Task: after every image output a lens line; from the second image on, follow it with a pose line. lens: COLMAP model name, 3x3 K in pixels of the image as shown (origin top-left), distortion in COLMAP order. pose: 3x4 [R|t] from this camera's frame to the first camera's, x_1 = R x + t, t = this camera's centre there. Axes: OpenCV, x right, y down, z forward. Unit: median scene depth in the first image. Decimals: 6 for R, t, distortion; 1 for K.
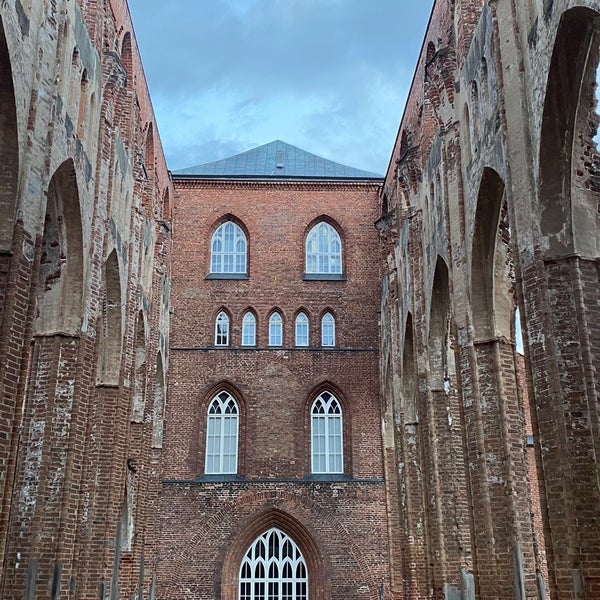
lens RADIAL K [[663.3, 0, 300.0], [0, 663.3, 300.0], [0, 0, 1]] dist [-0.110549, 0.365224]
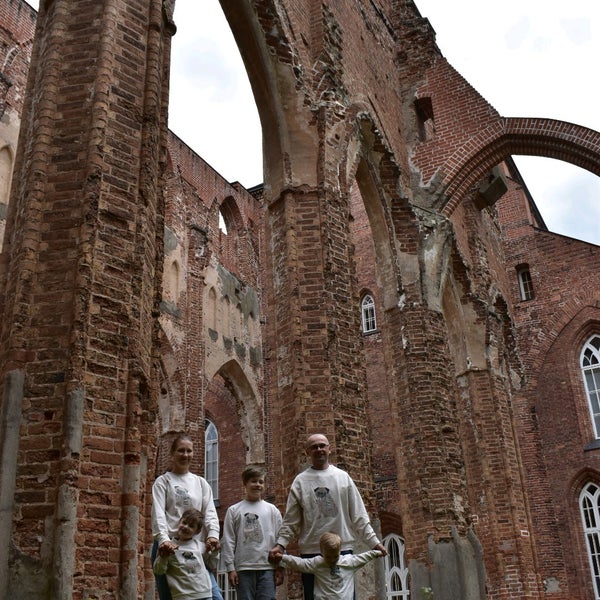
lens RADIAL K [[663.3, 0, 300.0], [0, 663.3, 300.0], [0, 0, 1]] dist [-0.110549, 0.365224]
pose [[0.903035, -0.238245, -0.357445, 0.303729], [0.217860, 0.971157, -0.096905, 0.139031], [0.370223, 0.009636, 0.928893, 0.202014]]
